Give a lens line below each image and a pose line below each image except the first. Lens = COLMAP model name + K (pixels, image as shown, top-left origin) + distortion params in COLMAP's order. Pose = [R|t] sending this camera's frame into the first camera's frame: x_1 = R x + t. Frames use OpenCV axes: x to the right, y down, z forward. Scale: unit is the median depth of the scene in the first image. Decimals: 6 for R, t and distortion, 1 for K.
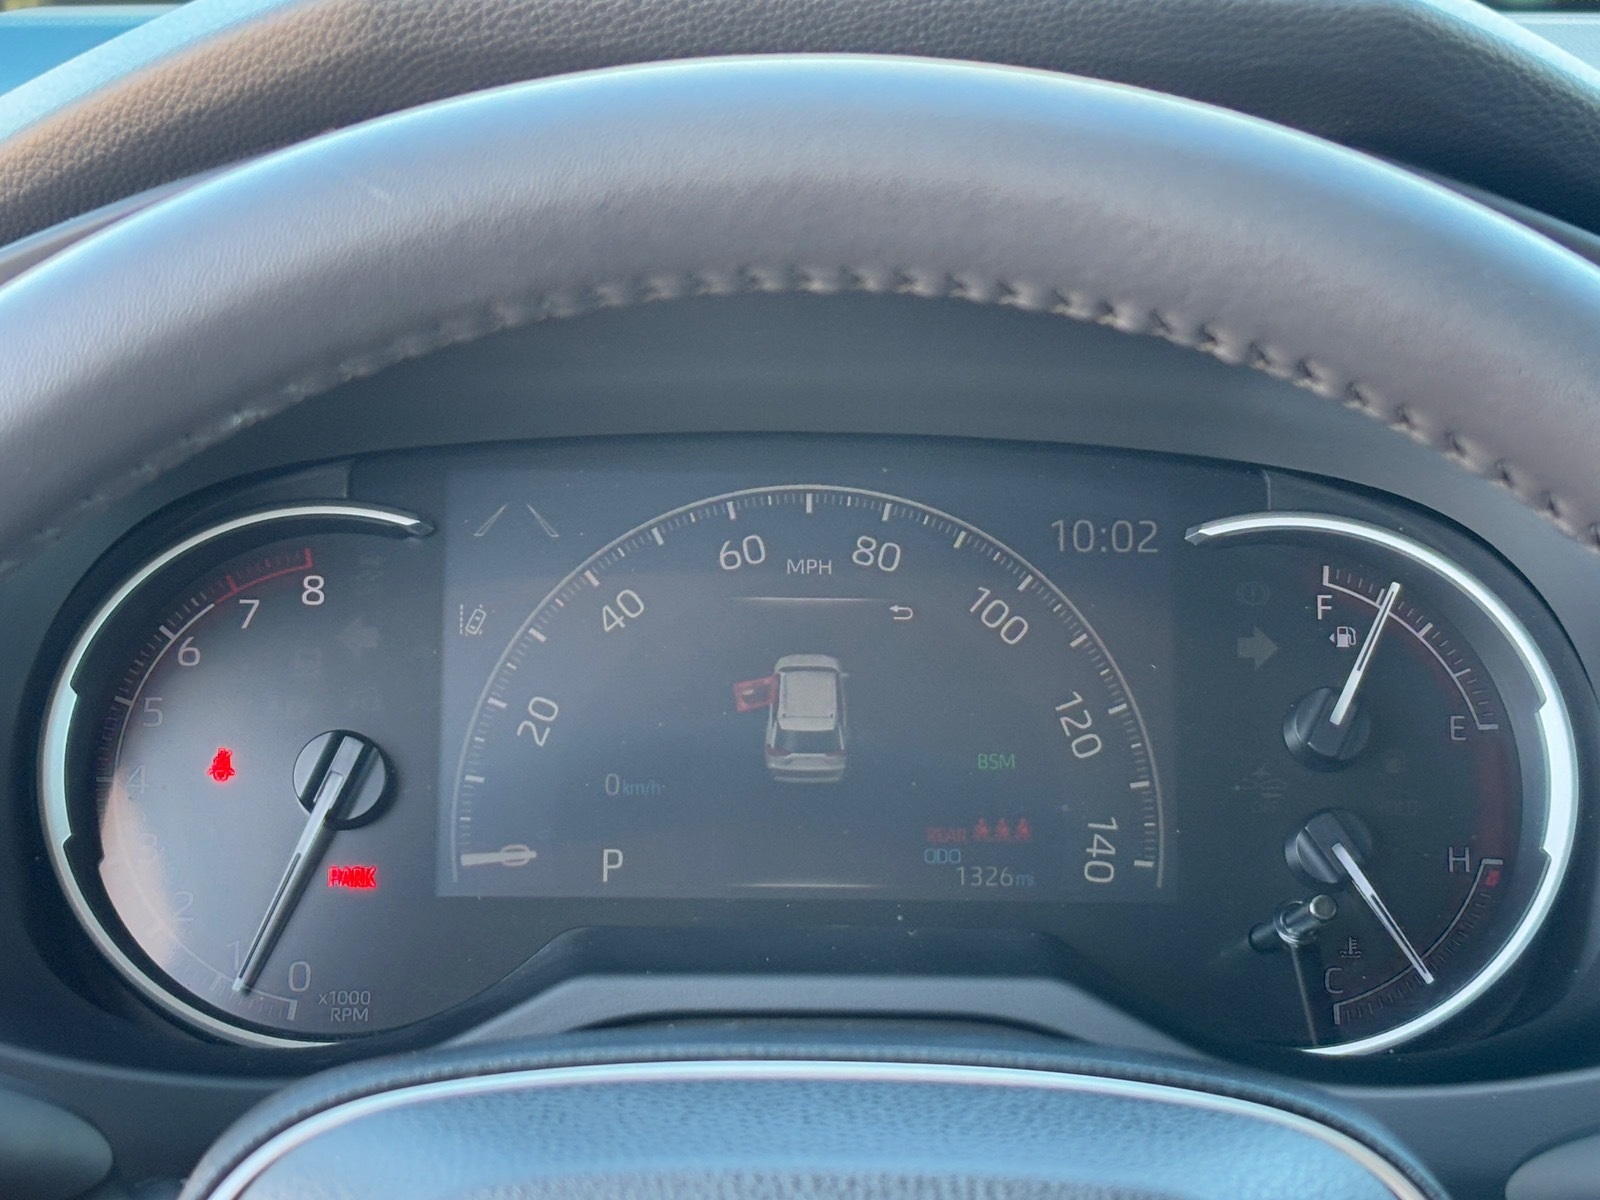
lens RADIAL K [[3555.6, 0, 798.2], [0, 3555.6, 596.5], [0, 0, 1]] dist [0.222419, 0.000000]
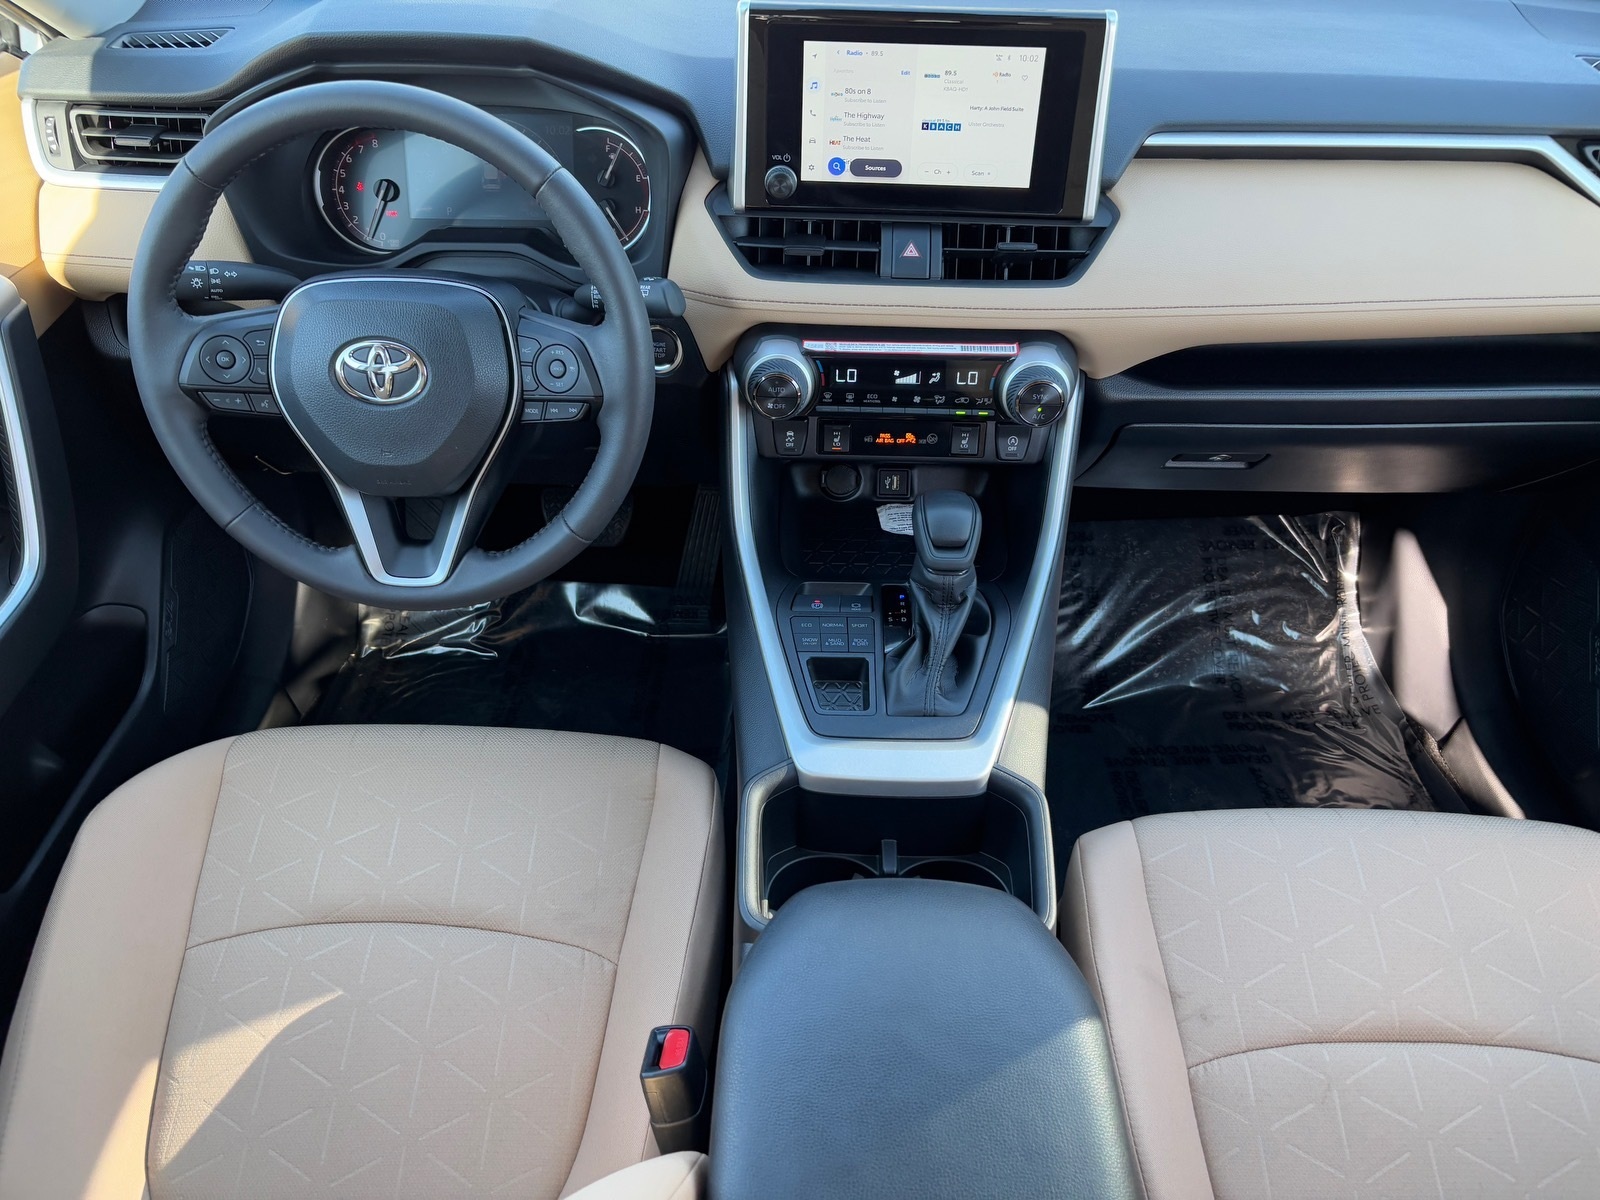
lens RADIAL K [[1229.7, 0, 802.1], [0, 1229.7, 619.3], [0, 0, 1]] dist [0.035556, -0.045161]
pose [[0.998079, 0.025861, -0.056305, 0.483380], [0.002633, 0.890204, 0.455555, -0.170578], [0.061904, -0.454828, 0.888425, -0.570750]]
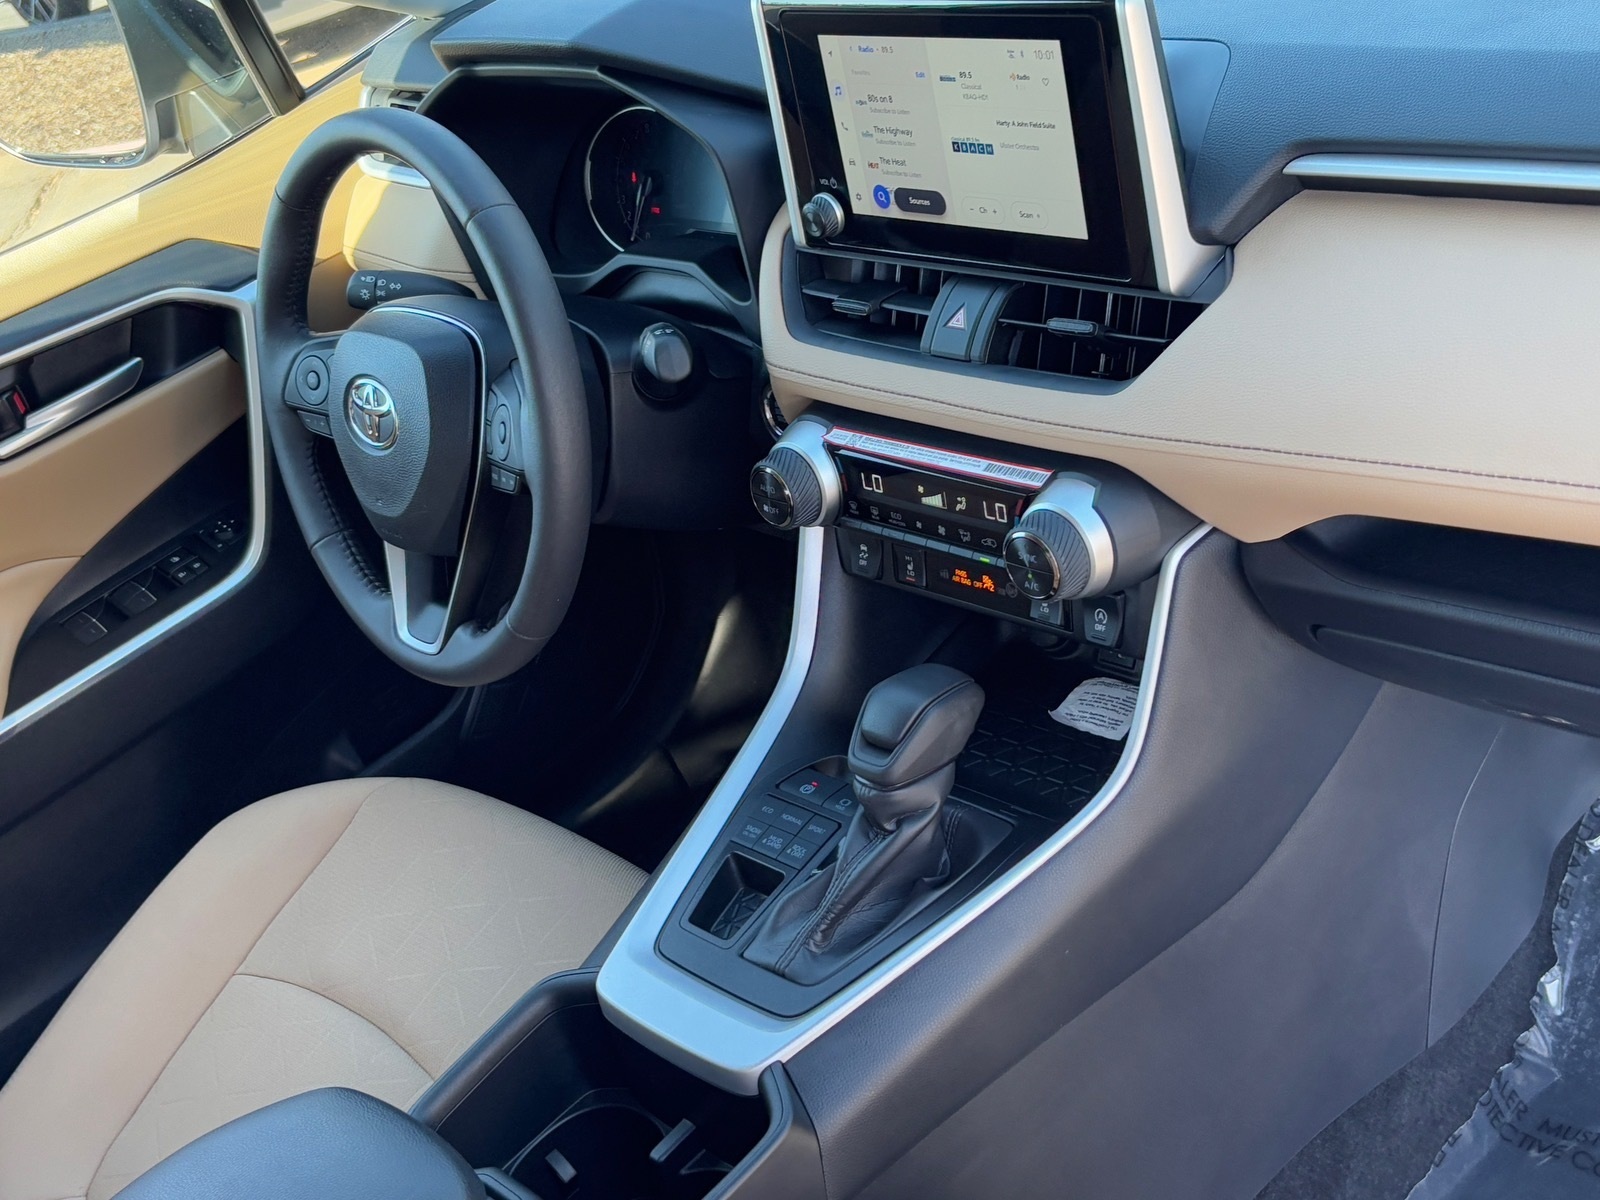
lens RADIAL K [[2055.2, 0, 801.7], [0, 2055.2, 614.2], [0, 0, 1]] dist [0.184622, 0.000000]
pose [[0.625814, 0.200817, -0.753677, 1.652227], [0.137438, 0.922776, 0.359994, -0.284419], [0.767768, -0.328873, 0.549886, -0.202375]]
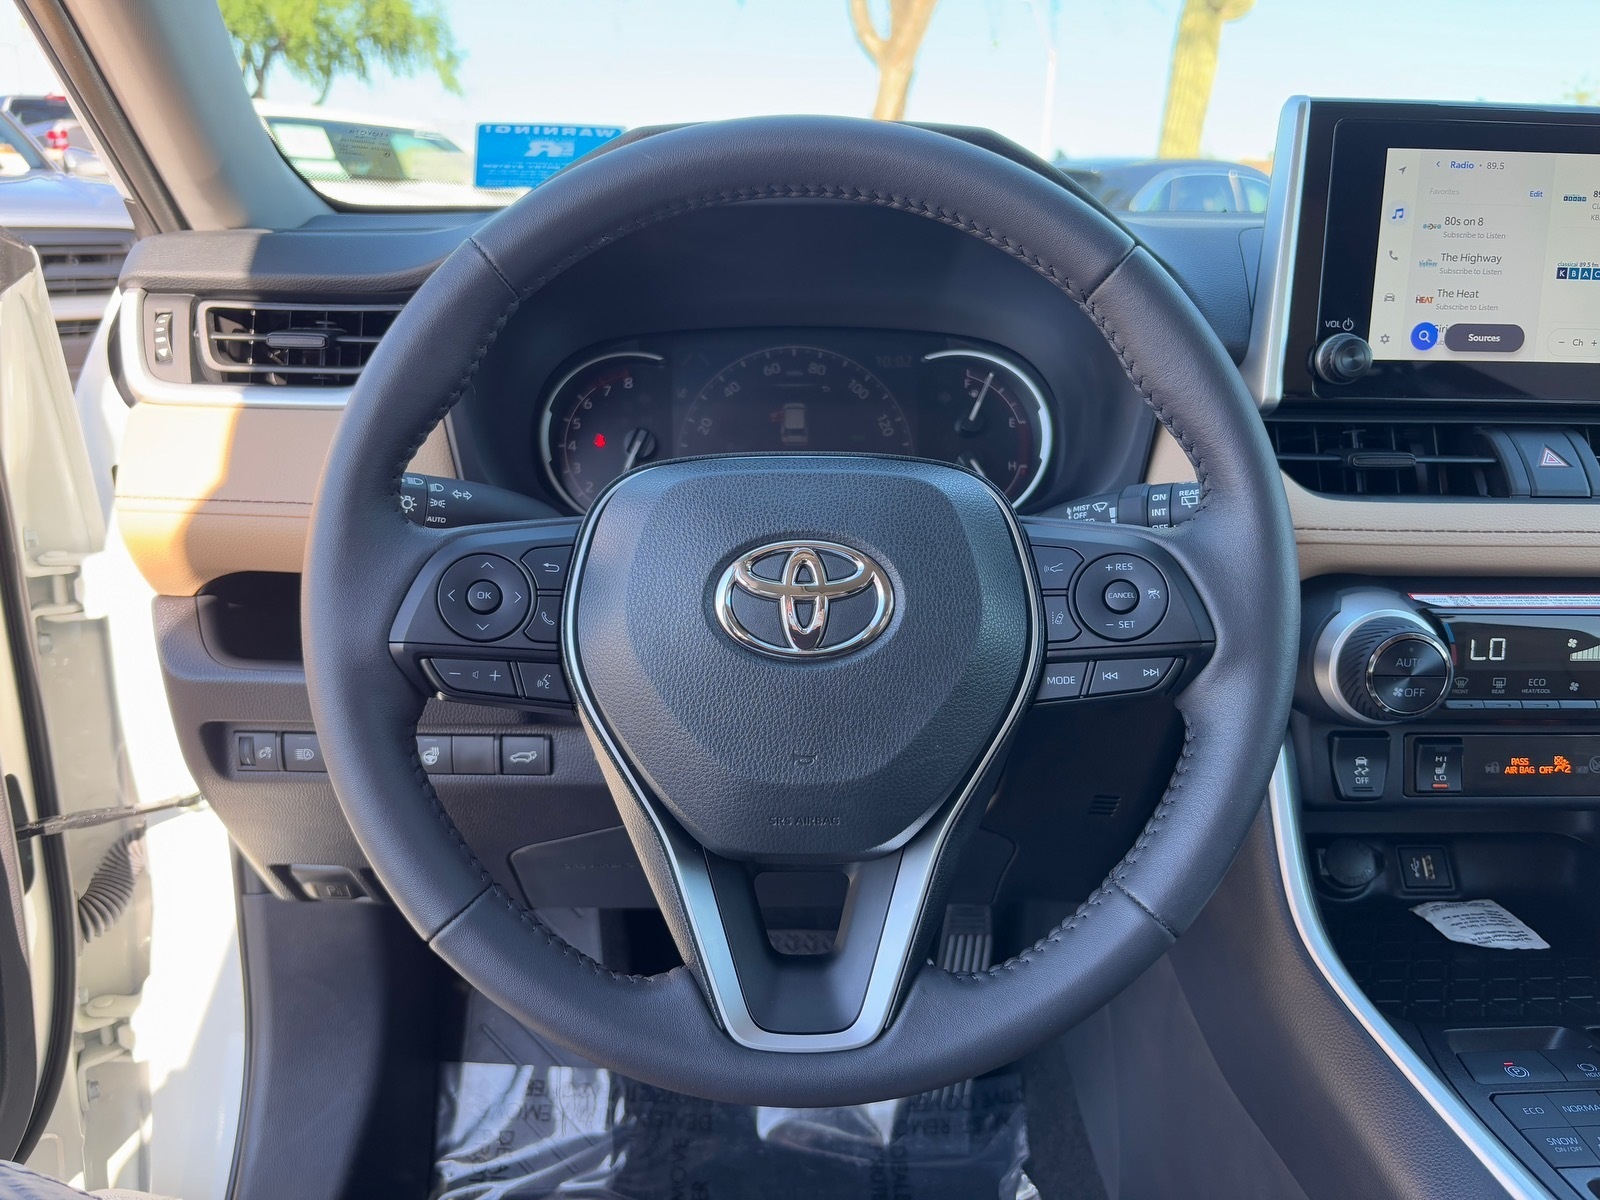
lens RADIAL K [[1229.7, 0, 790.1], [0, 1229.7, 605.9], [0, 0, 1]] dist [0.035556, -0.045161]
pose [[0.999835, -0.017685, -0.004207, 0.000249], [0.017902, 0.998121, 0.058592, 0.126243], [0.003163, -0.058658, 0.998273, -0.037347]]
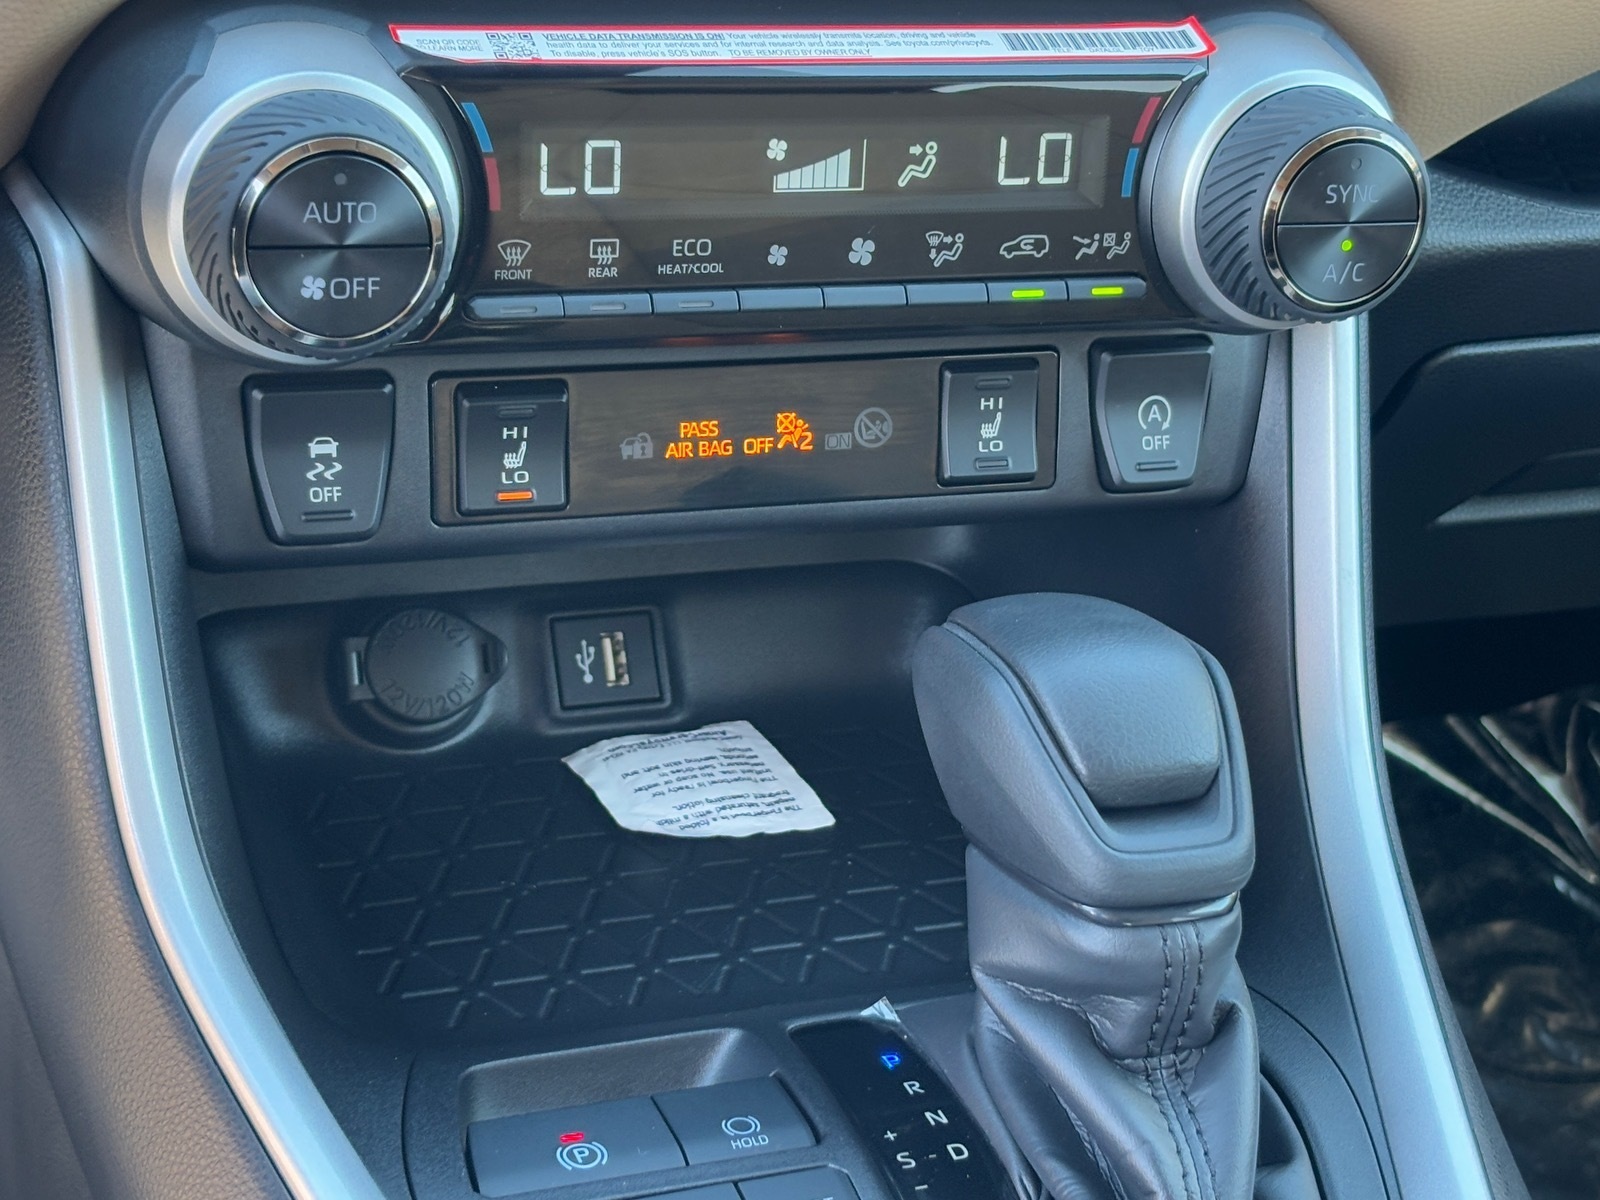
lens RADIAL K [[2922.1, 0, 789.5], [0, 2922.1, 610.6], [0, 0, 1]] dist [0.211582, 0.000000]
pose [[0.944318, -0.082094, 0.318628, 0.242799], [-0.008493, 0.961970, 0.273022, 0.108994], [-0.328924, -0.260526, 0.907709, 0.007478]]
